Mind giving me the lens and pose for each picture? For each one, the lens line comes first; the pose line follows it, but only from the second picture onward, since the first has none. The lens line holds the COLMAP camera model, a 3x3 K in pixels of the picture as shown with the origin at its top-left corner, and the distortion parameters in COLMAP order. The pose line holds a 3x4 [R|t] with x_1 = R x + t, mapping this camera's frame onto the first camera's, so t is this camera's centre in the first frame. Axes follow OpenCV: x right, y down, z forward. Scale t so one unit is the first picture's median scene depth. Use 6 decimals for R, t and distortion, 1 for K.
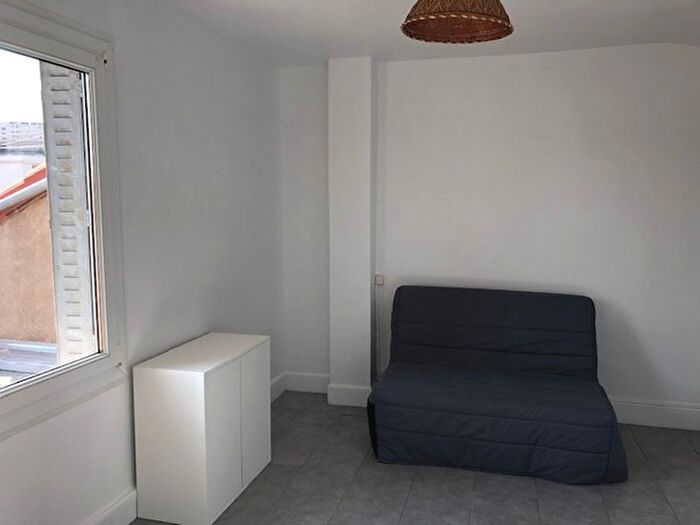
lens RADIAL K [[582.3, 0, 350.0], [0, 582.3, 262.3], [0, 0, 1]] dist [-0.010738, -0.004239]
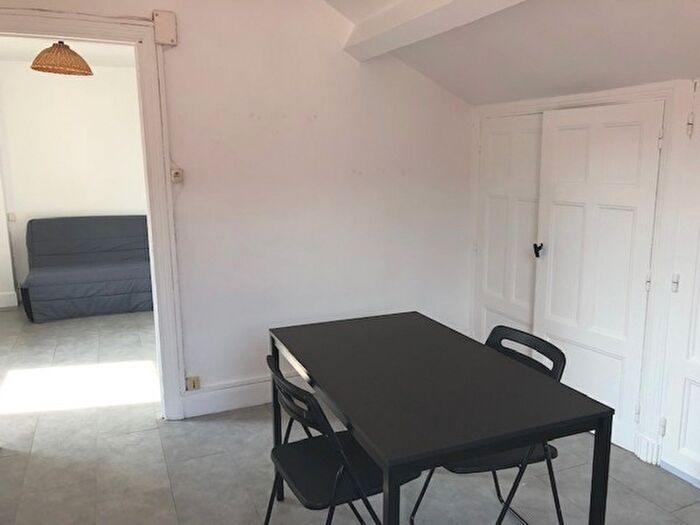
lens RADIAL K [[582.3, 0, 350.0], [0, 582.3, 262.8], [0, 0, 1]] dist [-0.010738, -0.004239]
pose [[0.784311, -0.113889, 0.609824, -0.237094], [0.072959, 0.993116, 0.091638, 0.095373], [-0.616062, -0.027381, 0.787221, -0.826695]]
